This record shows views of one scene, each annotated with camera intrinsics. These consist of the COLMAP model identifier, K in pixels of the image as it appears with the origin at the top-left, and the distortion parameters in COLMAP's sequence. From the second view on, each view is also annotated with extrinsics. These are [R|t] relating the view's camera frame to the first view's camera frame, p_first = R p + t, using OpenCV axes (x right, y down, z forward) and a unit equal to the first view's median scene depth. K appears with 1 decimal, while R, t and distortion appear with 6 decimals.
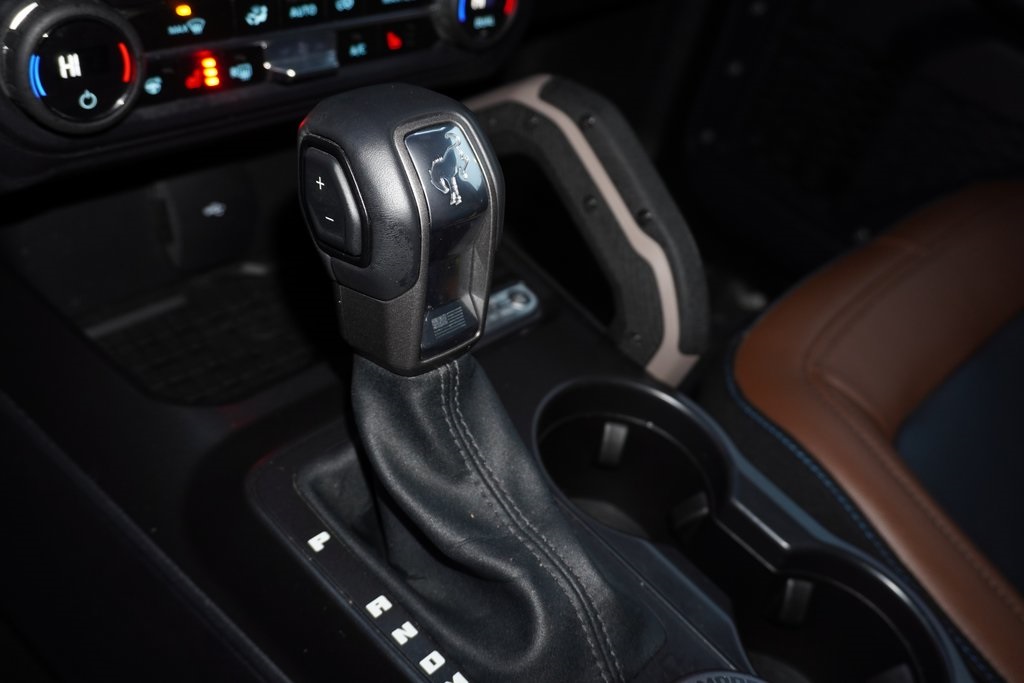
lens RADIAL K [[998.4, 0, 512.0], [0, 998.4, 341.5], [0, 0, 1]] dist [0.056794, -0.004352]
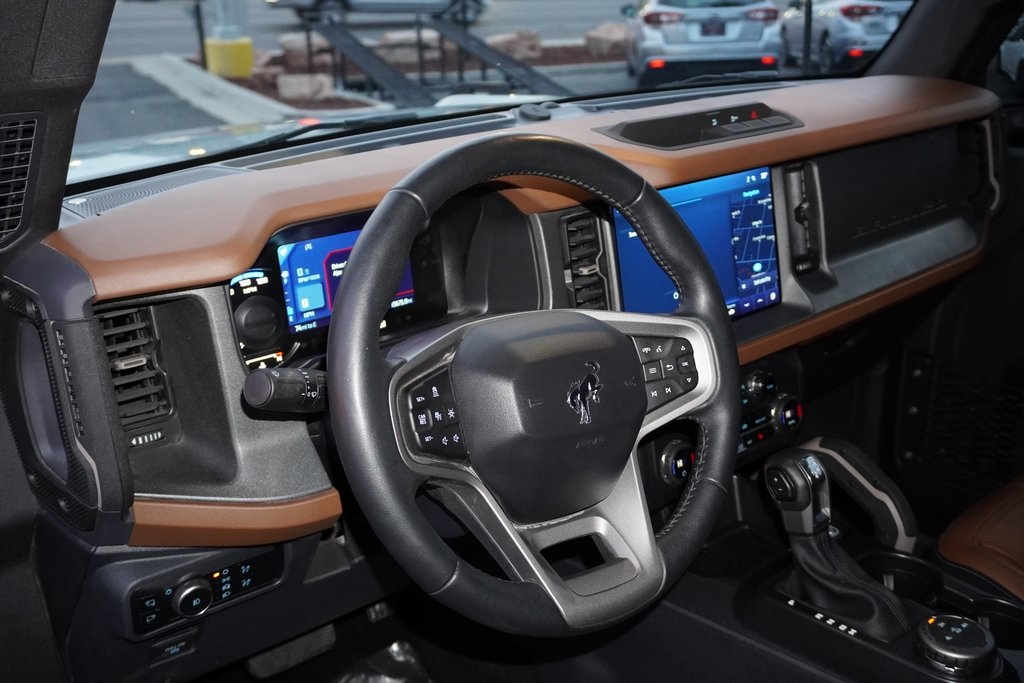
lens RADIAL K [[1102.1, 0, 512.0], [0, 1102.1, 341.5], [0, 0, 1]] dist [0.087651, 0.017056]
pose [[0.967466, -0.204198, -0.149375, -0.339315], [0.137507, 0.919986, -0.367039, 0.579123], [0.212372, 0.334557, 0.918134, -2.433920]]
